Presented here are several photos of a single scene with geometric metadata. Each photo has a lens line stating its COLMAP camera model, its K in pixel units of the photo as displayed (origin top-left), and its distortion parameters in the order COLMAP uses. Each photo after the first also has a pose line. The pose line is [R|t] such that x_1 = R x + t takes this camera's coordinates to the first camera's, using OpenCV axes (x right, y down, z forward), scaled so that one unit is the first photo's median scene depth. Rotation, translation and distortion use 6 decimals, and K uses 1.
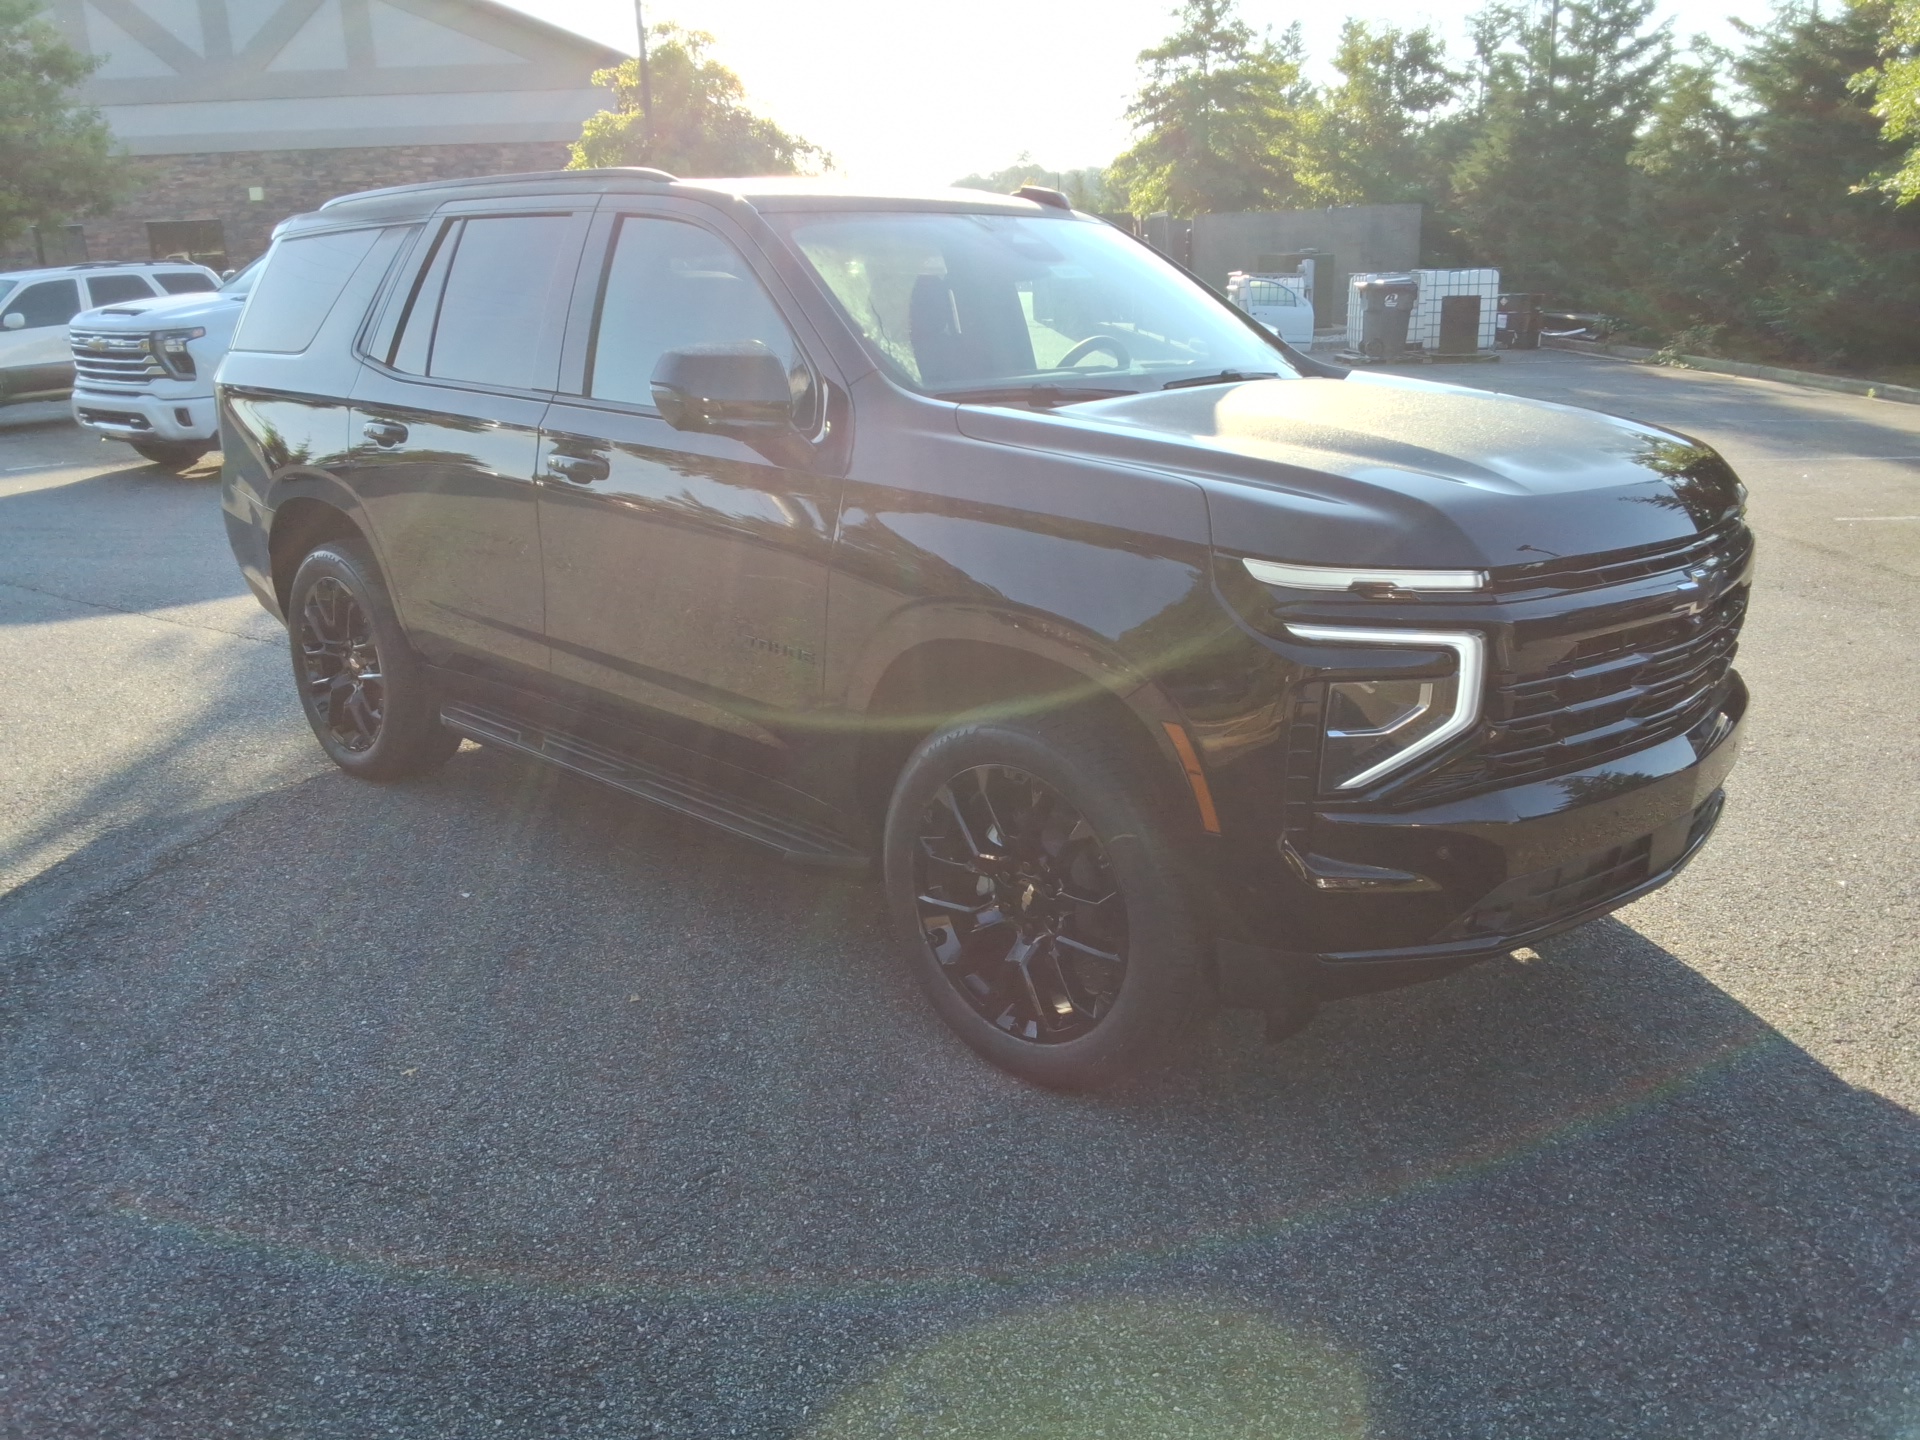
lens RADIAL K [[1531.0, 0, 968.4], [0, 1531.0, 718.0], [0, 0, 1]] dist [0.098774, -0.163801]
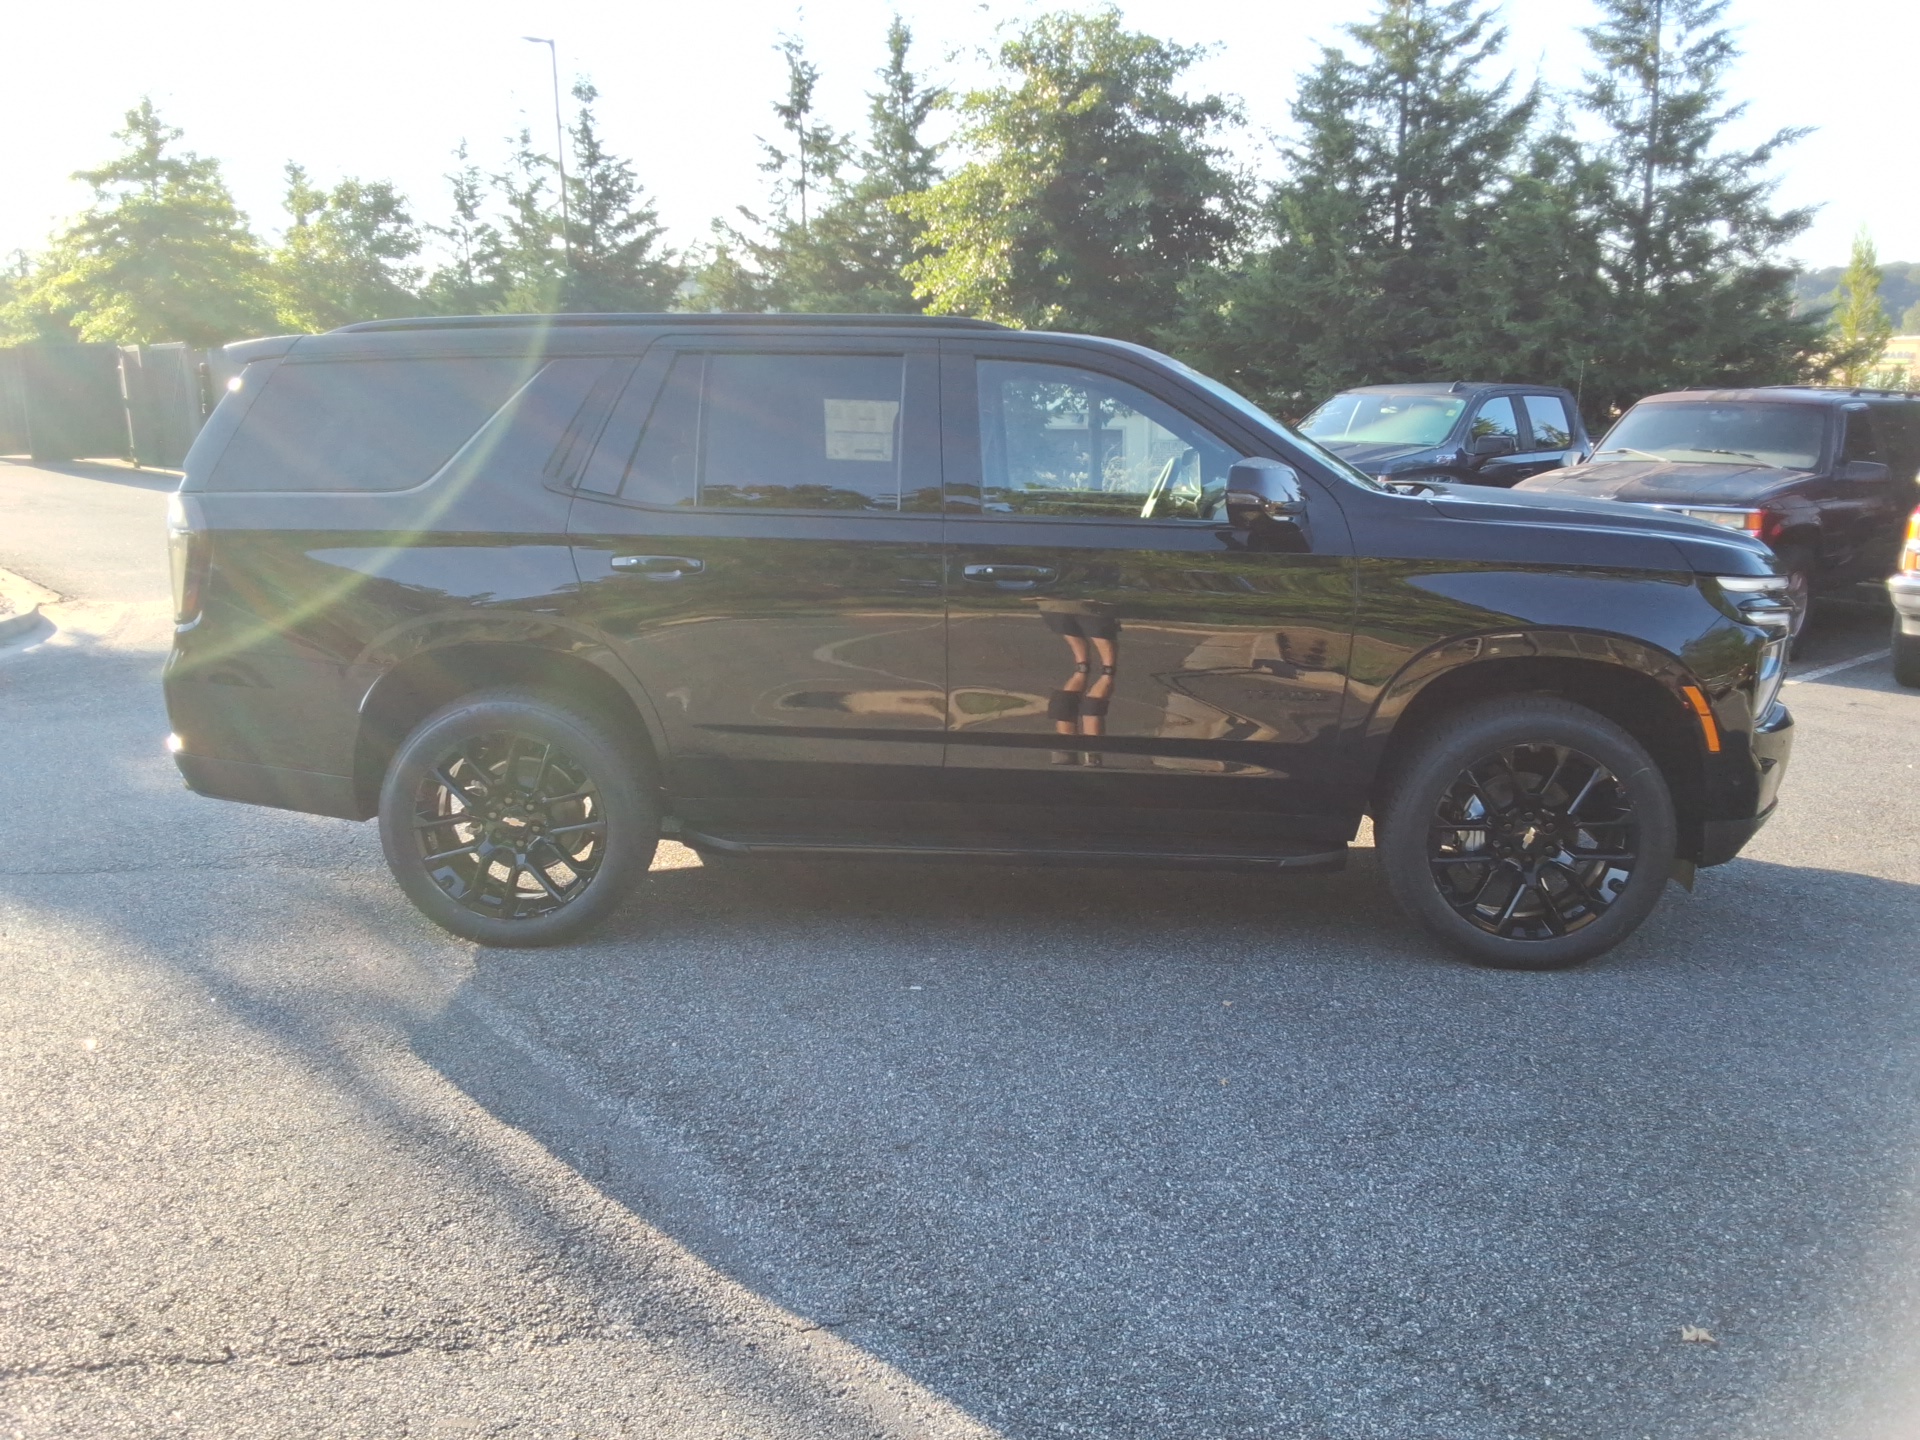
lens RADIAL K [[1531.0, 0, 968.4], [0, 1531.0, 718.0], [0, 0, 1]] dist [0.098774, -0.163801]
pose [[0.763937, -0.114449, 0.635060, -0.114451], [0.169037, 0.985273, -0.025776, -0.003961], [-0.622757, 0.127040, 0.772033, 0.018705]]
